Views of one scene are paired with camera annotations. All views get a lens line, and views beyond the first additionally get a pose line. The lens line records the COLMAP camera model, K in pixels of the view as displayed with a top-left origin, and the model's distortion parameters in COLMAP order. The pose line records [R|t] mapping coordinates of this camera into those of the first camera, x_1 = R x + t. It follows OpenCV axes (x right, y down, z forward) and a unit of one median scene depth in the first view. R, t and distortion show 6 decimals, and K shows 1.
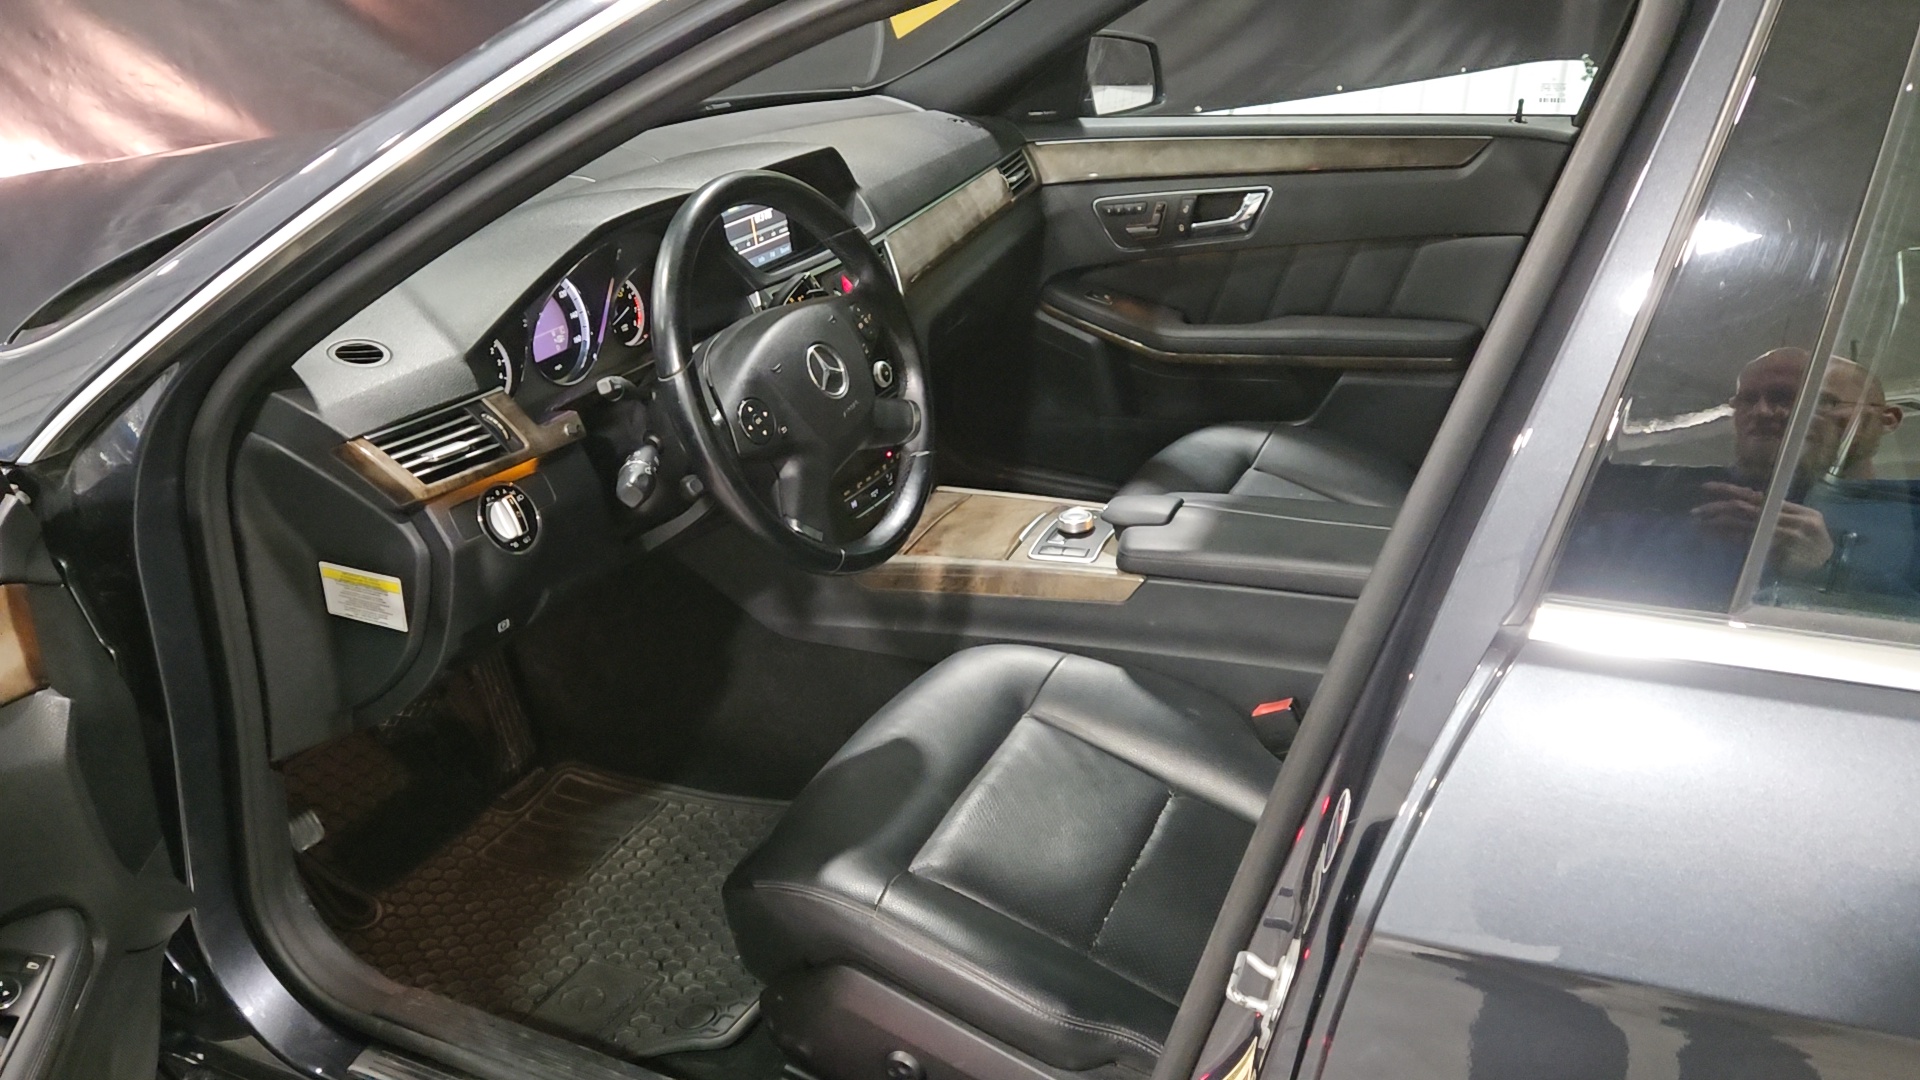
lens RADIAL K [[1588.2, 0, 941.8], [0, 1588.2, 540.8], [0, 0, 1]] dist [0.019322, -0.010943]
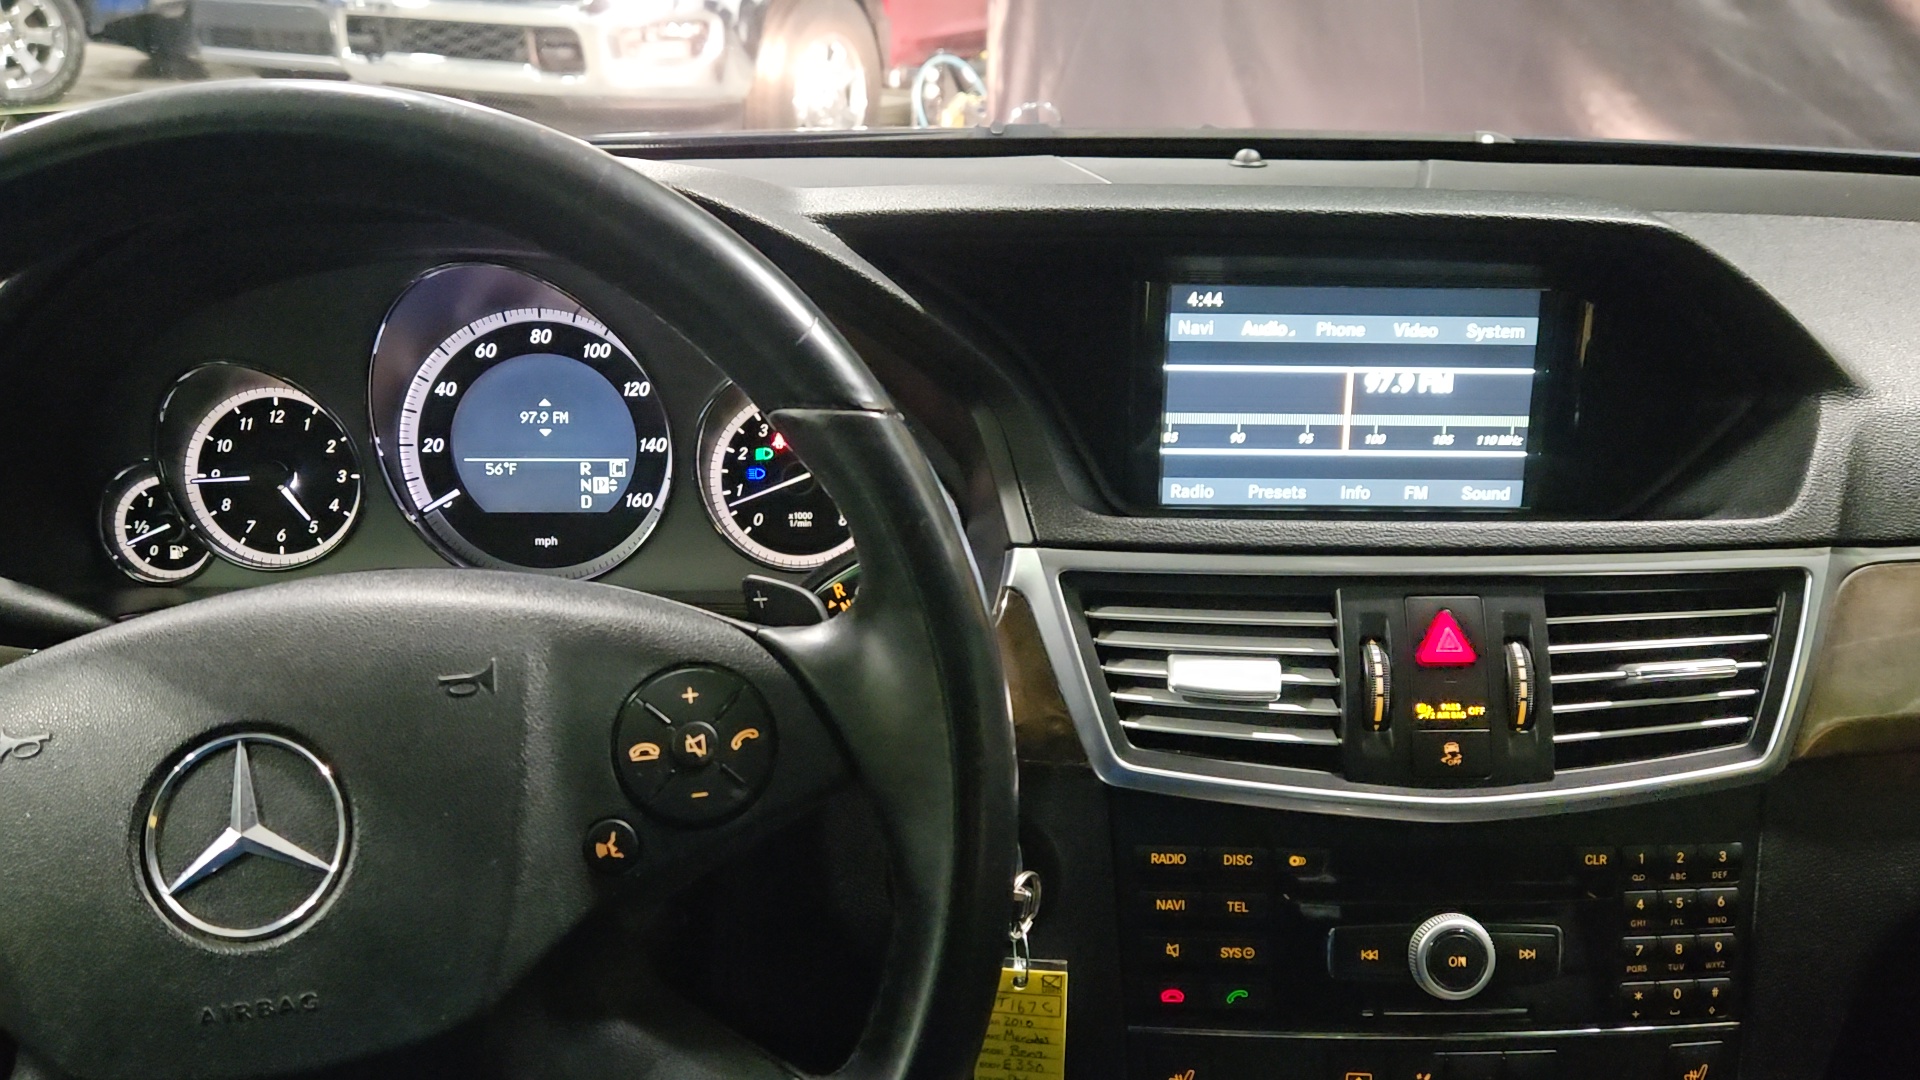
lens RADIAL K [[1618.3, 0, 960.0], [0, 1618.3, 540.0], [0, 0, 1]] dist [0.010448, -0.001592]
pose [[0.449392, 0.323737, -0.832611, 0.156411], [-0.378225, 0.913319, 0.150976, -0.193520], [0.809316, 0.247066, 0.532884, 0.757645]]
